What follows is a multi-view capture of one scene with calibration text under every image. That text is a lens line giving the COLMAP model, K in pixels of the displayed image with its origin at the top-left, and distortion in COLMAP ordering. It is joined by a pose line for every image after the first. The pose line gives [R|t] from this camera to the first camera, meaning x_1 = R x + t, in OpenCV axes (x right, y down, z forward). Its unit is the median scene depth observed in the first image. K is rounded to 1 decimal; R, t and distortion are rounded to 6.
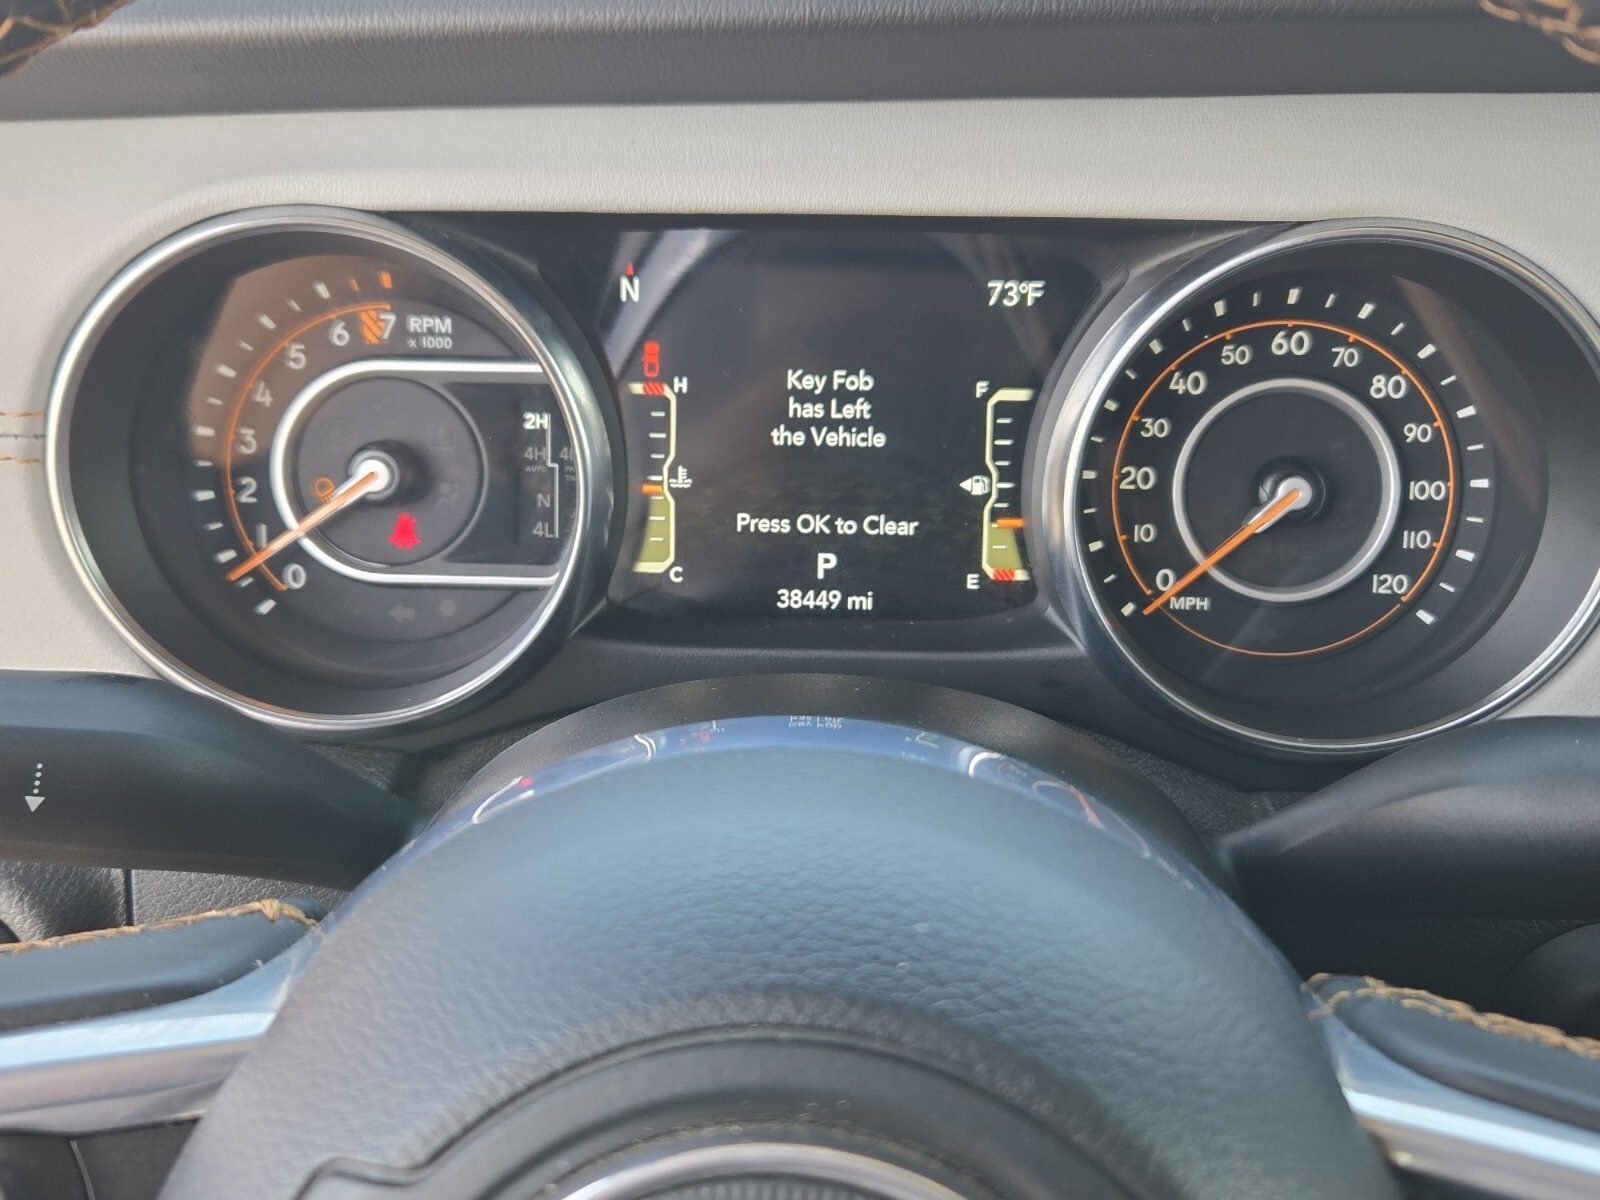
lens RADIAL K [[1636.3, 0, 800.0], [0, 1636.3, 600.0], [0, 0, 1]] dist [0.088089, -0.234674]
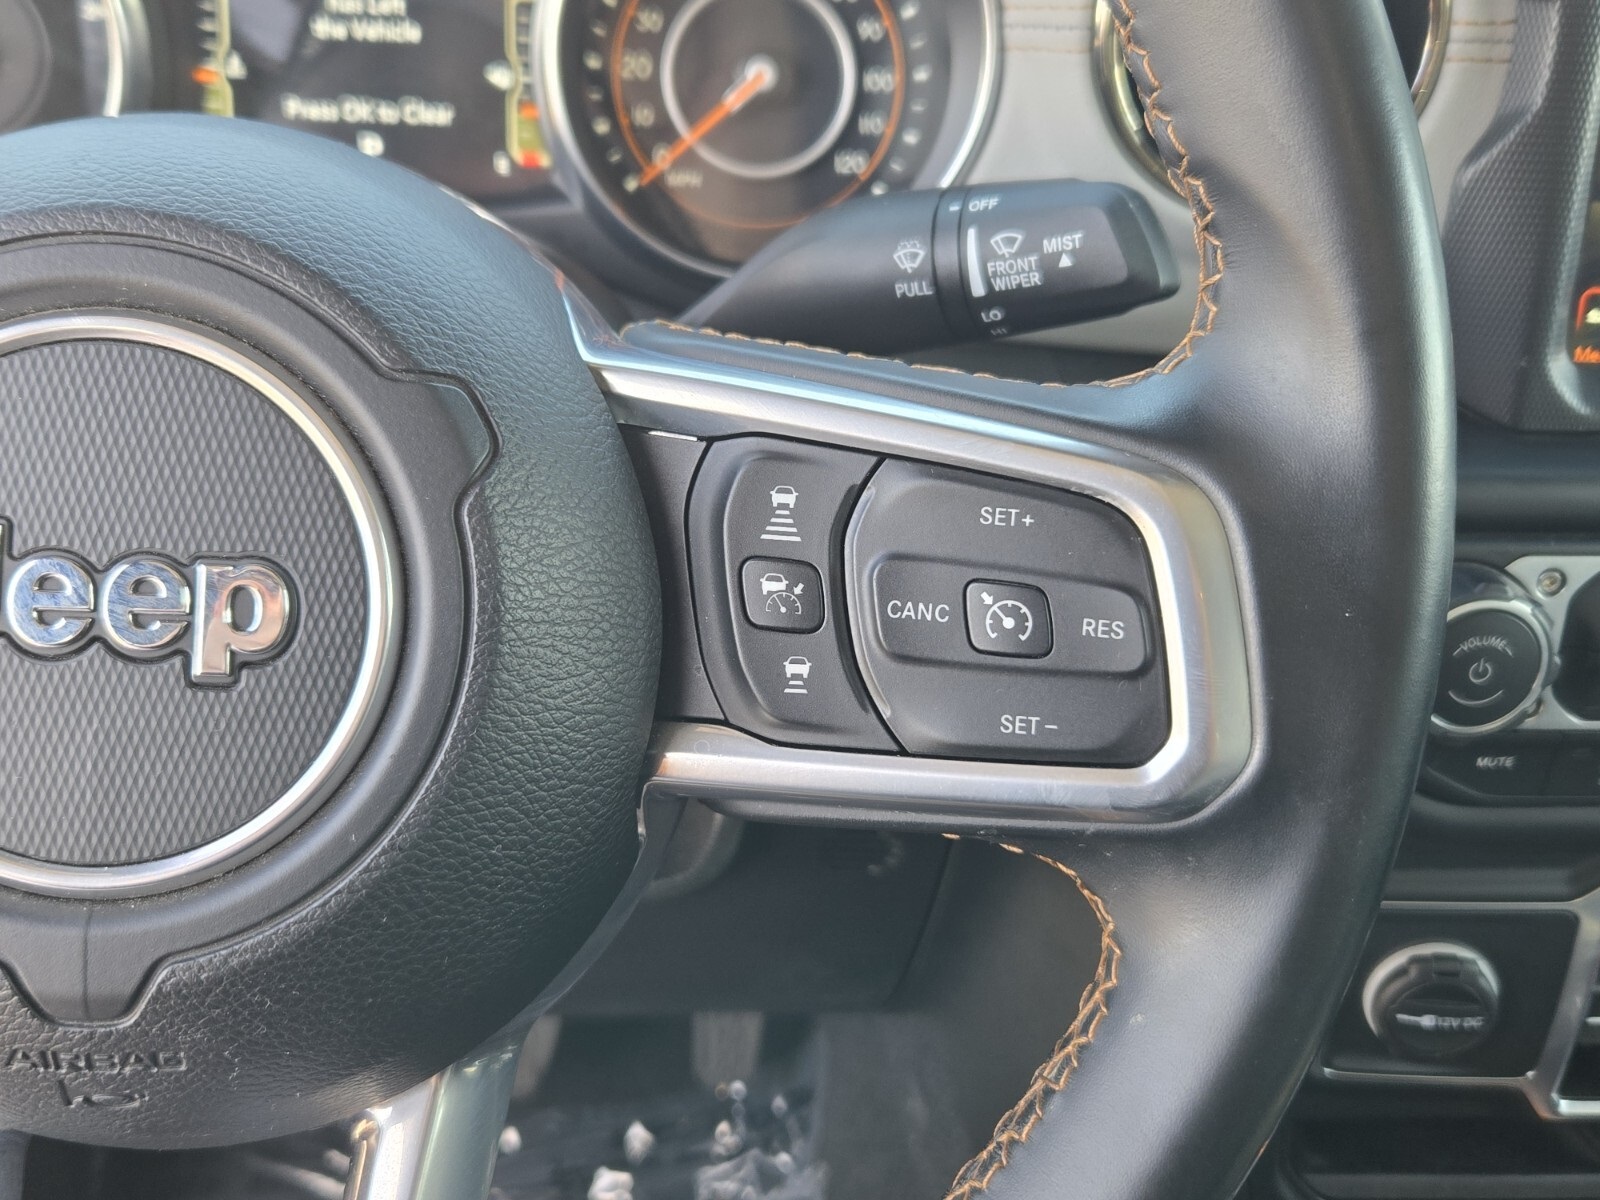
lens RADIAL K [[1632.9, 0, 796.9], [0, 1632.9, 620.6], [0, 0, 1]] dist [0.020026, -0.019668]
pose [[0.991712, -0.023406, 0.126332, 0.162134], [0.008768, 0.993303, 0.115206, 0.180247], [-0.128182, -0.113144, 0.985276, -0.192869]]
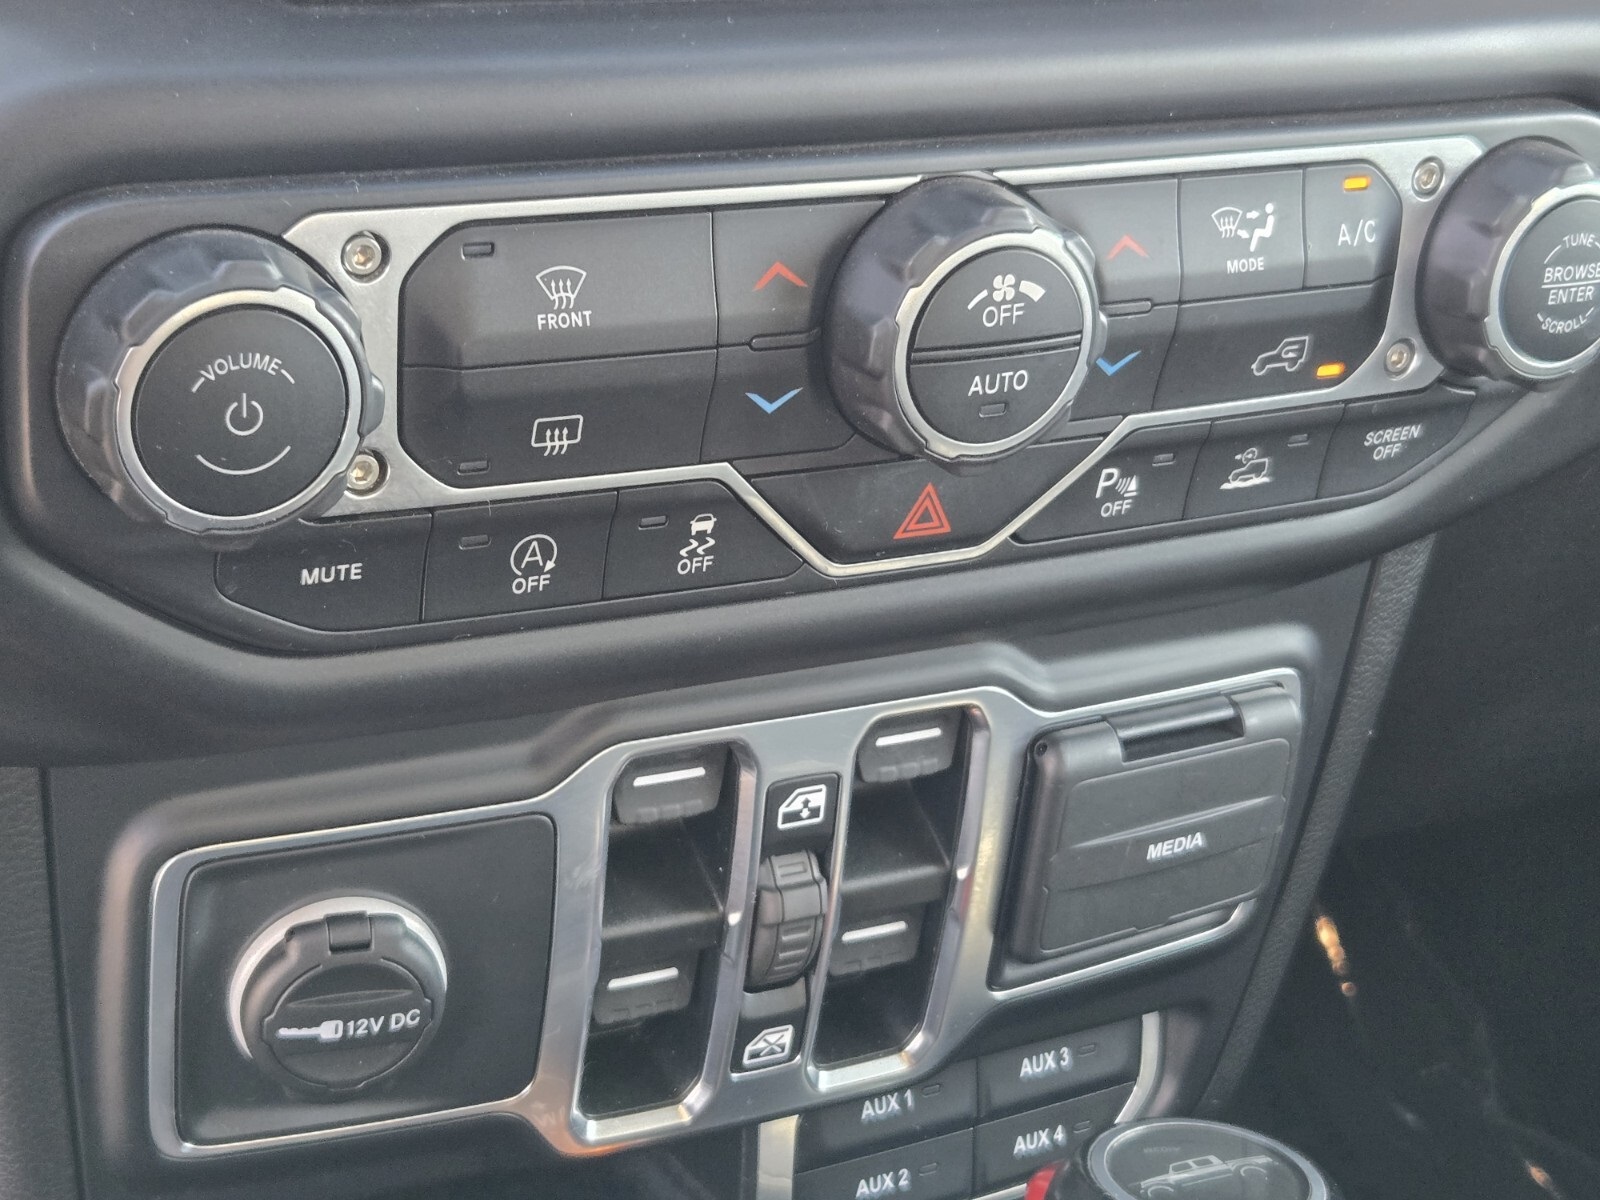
lens RADIAL K [[2784.0, 0, 800.0], [0, 2784.0, 600.0], [0, 0, 1]] dist [0.087952, -0.257062]
pose [[0.858799, -0.140733, 0.492603, 0.373879], [0.061834, 0.982974, 0.173028, 0.235251], [-0.508567, -0.118136, 0.852880, -0.214128]]
